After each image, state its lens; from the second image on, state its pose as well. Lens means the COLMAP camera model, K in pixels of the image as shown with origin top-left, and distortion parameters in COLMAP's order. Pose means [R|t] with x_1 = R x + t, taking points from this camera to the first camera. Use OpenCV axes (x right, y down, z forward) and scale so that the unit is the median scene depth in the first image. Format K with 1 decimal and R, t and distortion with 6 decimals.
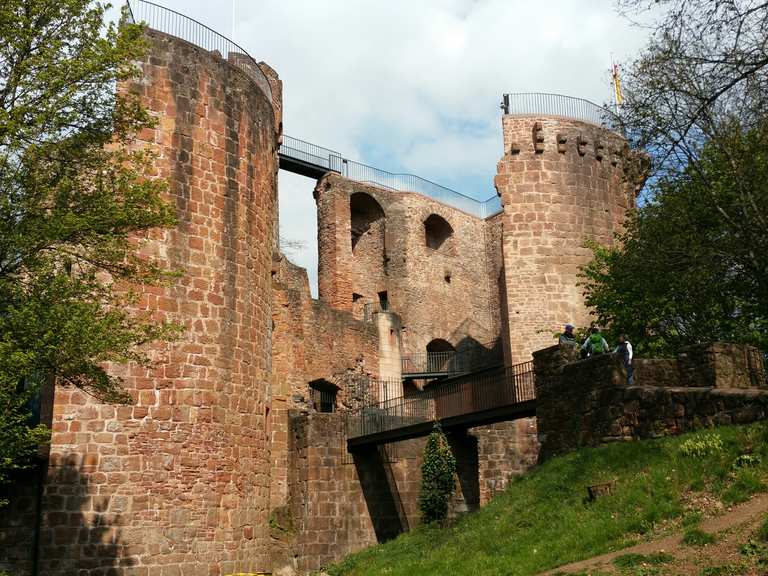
lens RADIAL K [[830.8, 0, 384.0], [0, 830.8, 288.0], [0, 0, 1]] dist [0.046191, -0.028065]
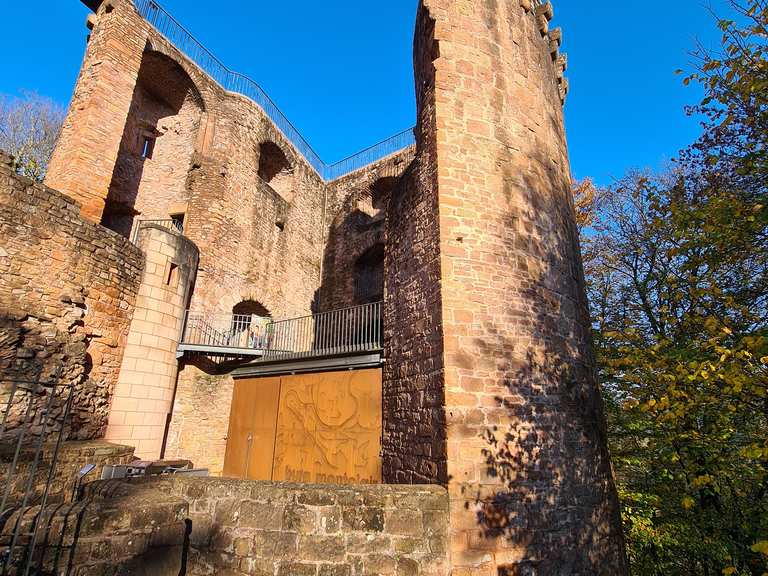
lens RADIAL K [[404.4, 0, 384.0], [0, 404.4, 288.0], [0, 0, 1]] dist [-0.000155, -0.001213]
pose [[0.915260, 0.177662, 0.361573, 0.060159], [-0.159783, 0.983984, -0.079024, 0.088913], [-0.369822, 0.014554, 0.928989, 0.935209]]
